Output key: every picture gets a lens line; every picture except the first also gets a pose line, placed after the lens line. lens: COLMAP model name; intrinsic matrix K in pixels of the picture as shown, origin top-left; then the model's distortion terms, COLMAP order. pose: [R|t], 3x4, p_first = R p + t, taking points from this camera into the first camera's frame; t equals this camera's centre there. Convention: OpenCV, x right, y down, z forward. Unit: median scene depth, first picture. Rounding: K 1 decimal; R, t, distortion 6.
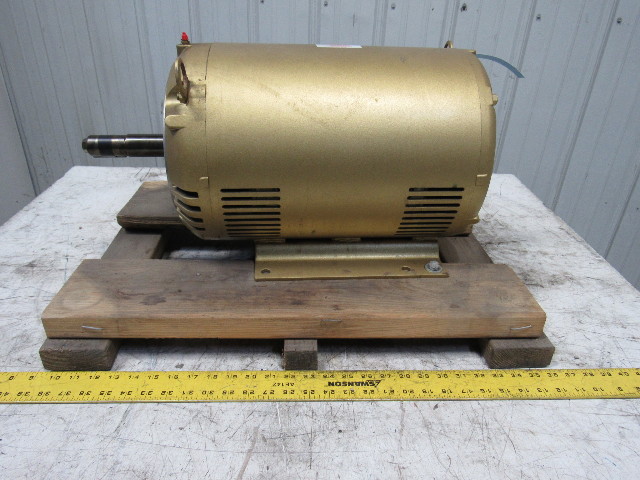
lens RADIAL K [[459.0, 0, 320.0], [0, 459.0, 240.0], [0, 0, 1]] dist [-0.014139, -0.004787]
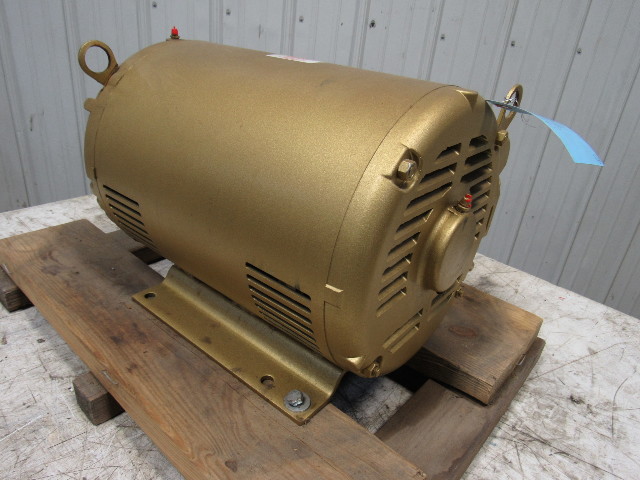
lens RADIAL K [[459.0, 0, 320.0], [0, 459.0, 240.0], [0, 0, 1]] dist [-0.014139, -0.004787]
pose [[0.719094, 0.339813, -0.606160, 0.616704], [-0.391375, 0.918828, 0.050802, -0.201168], [0.574220, 0.200705, 0.793718, 0.476073]]
